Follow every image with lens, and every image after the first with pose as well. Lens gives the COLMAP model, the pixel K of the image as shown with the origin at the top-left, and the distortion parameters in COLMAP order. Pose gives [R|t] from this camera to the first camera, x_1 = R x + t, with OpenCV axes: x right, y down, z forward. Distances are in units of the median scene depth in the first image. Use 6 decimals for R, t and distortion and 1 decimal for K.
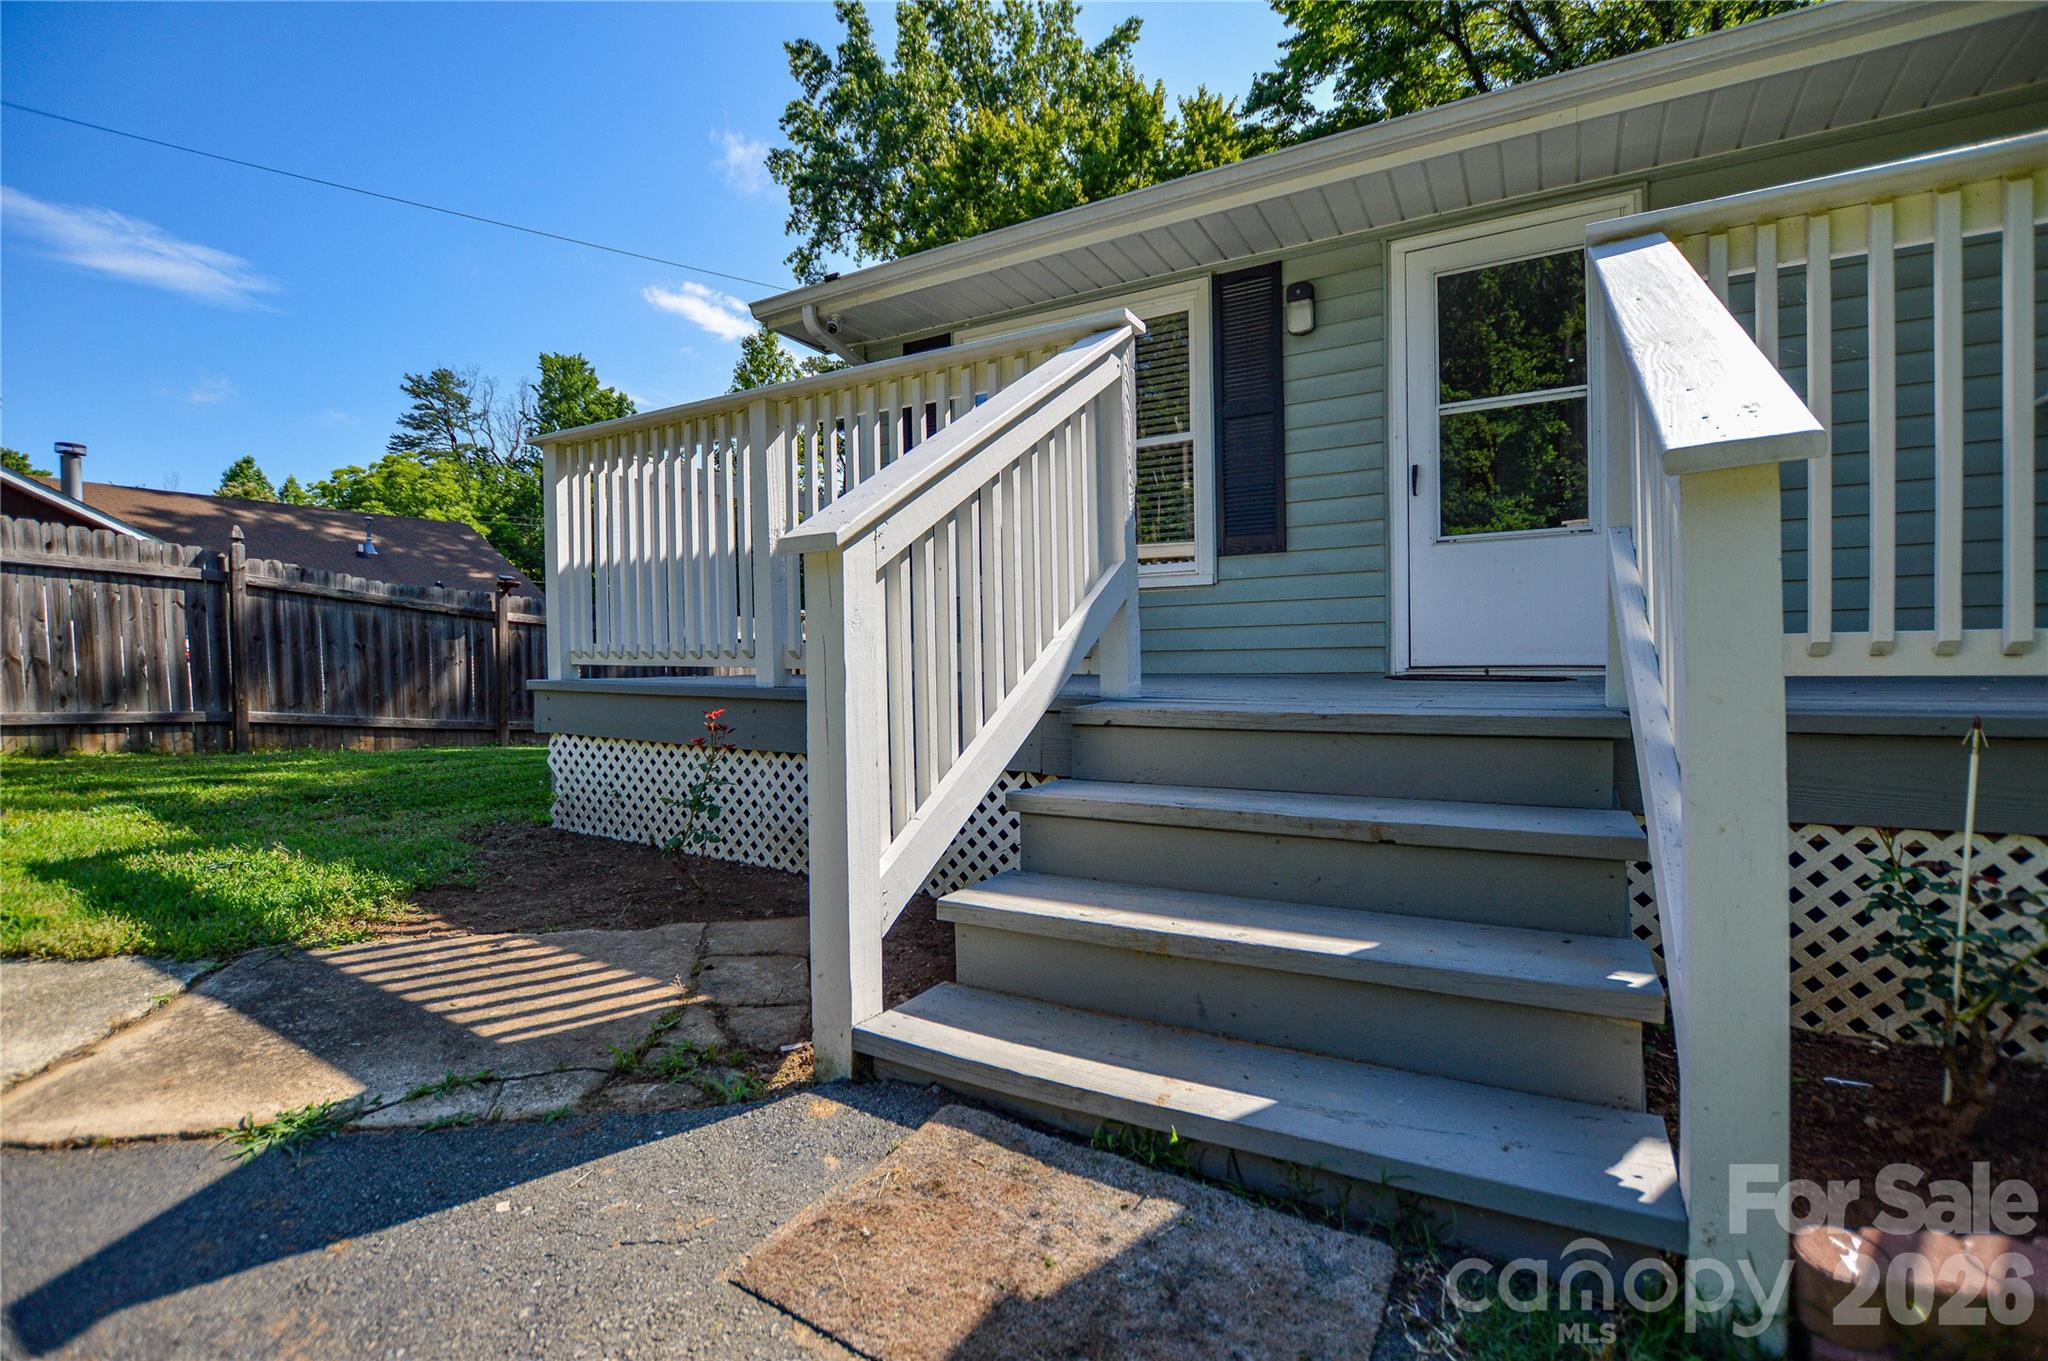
lens RADIAL K [[940.6, 0, 1011.5], [0, 940.6, 682.0], [0, 0, 1]] dist [-0.019006, -0.000021]
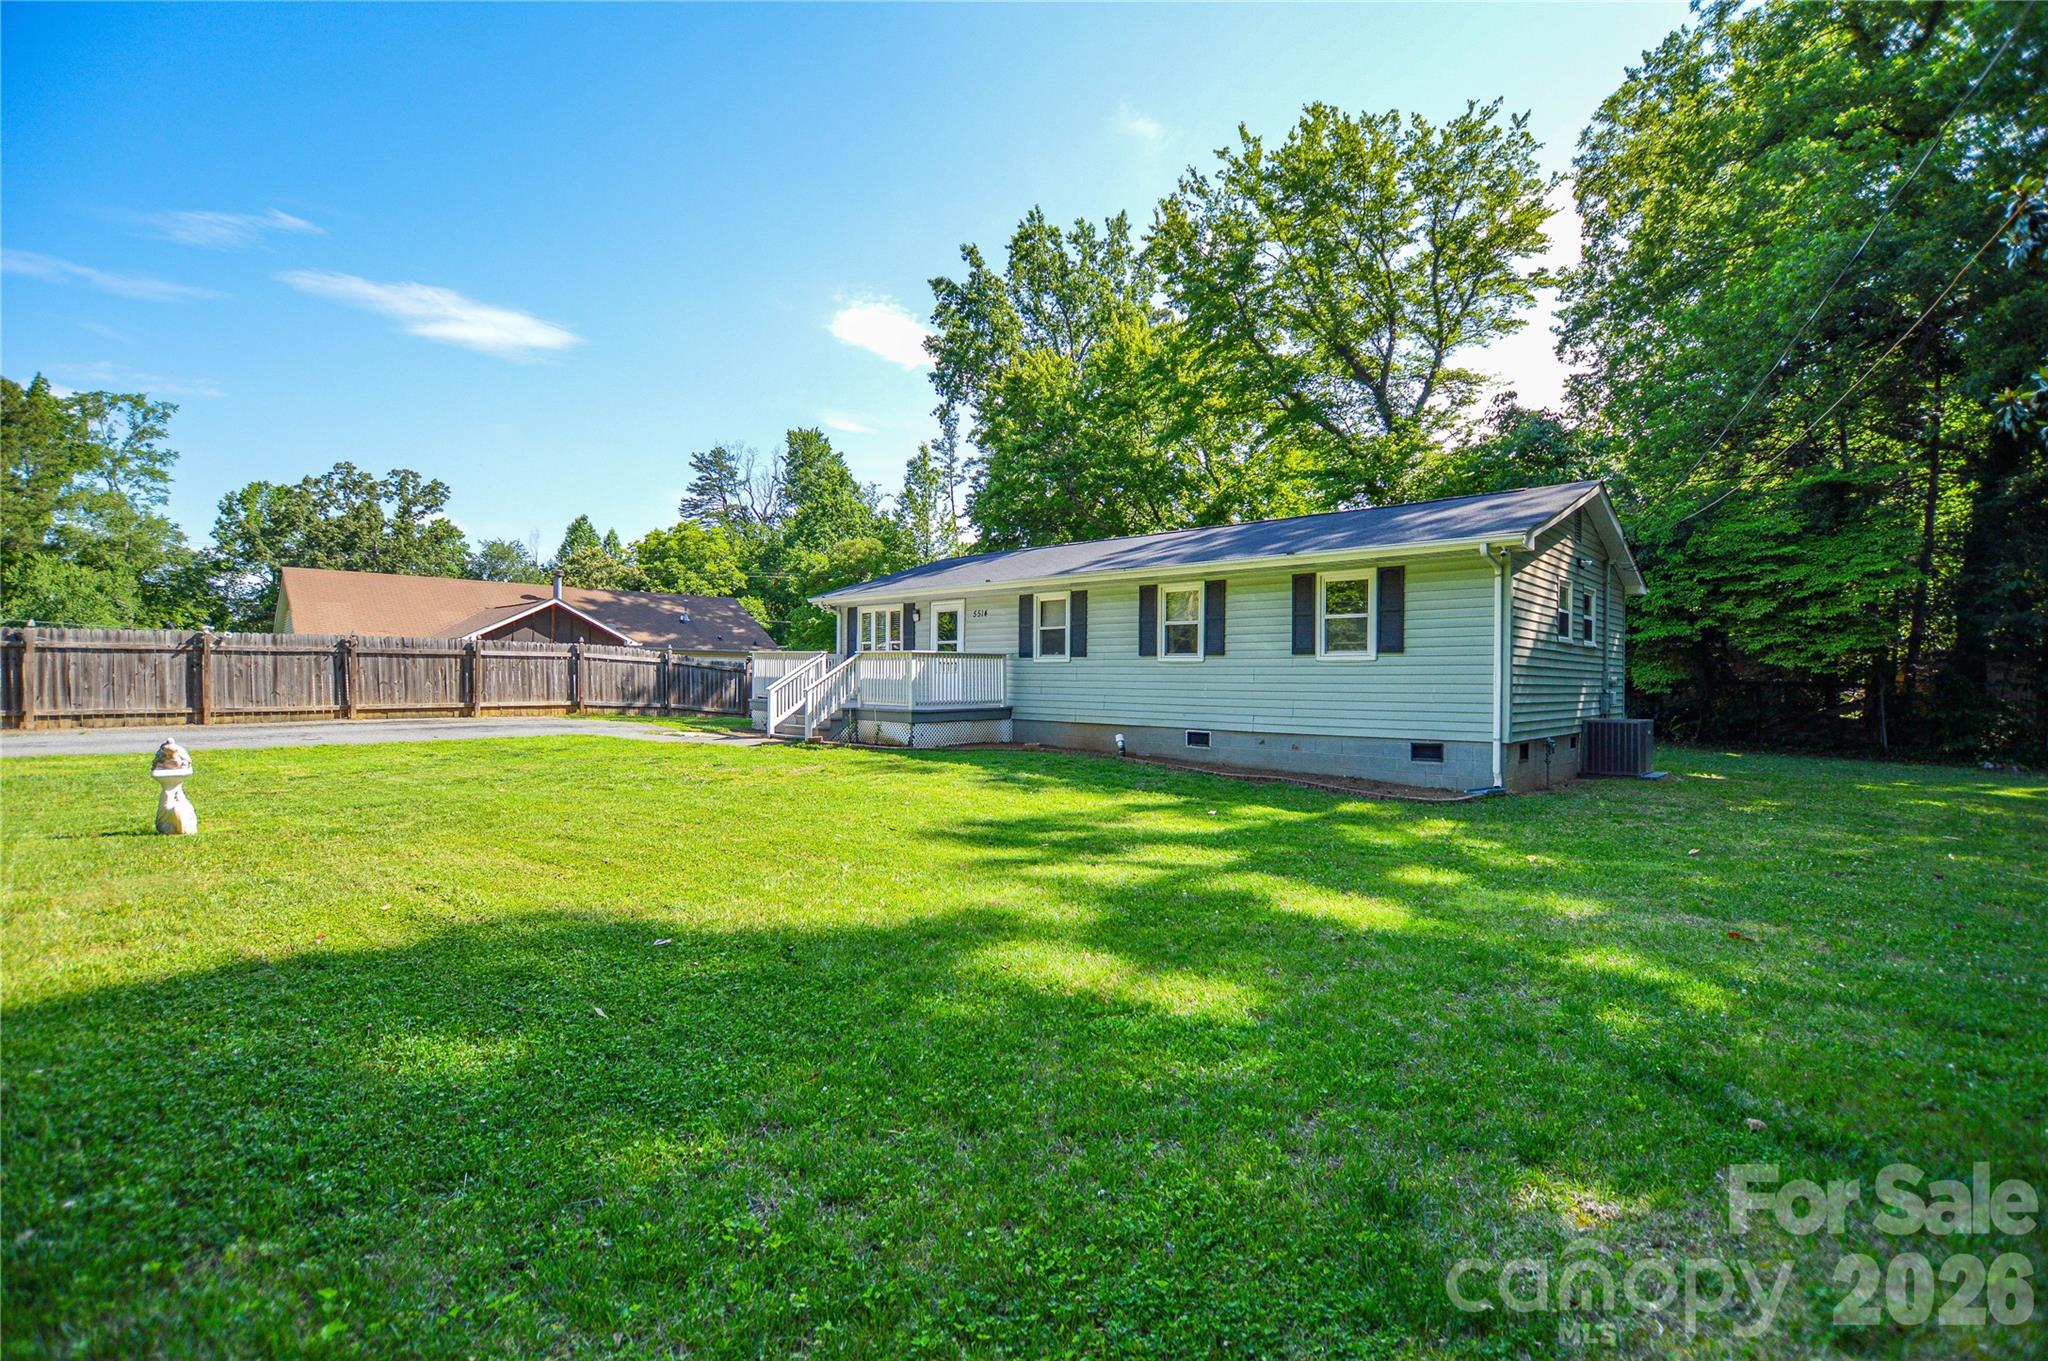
lens RADIAL K [[940.6, 0, 1011.5], [0, 940.6, 682.0], [0, 0, 1]] dist [-0.019006, -0.000021]
pose [[0.972614, 0.023282, -0.231257, 0.256131], [-0.026442, 0.999594, -0.010574, -0.009149], [0.230917, 0.016399, 0.972835, -0.453098]]
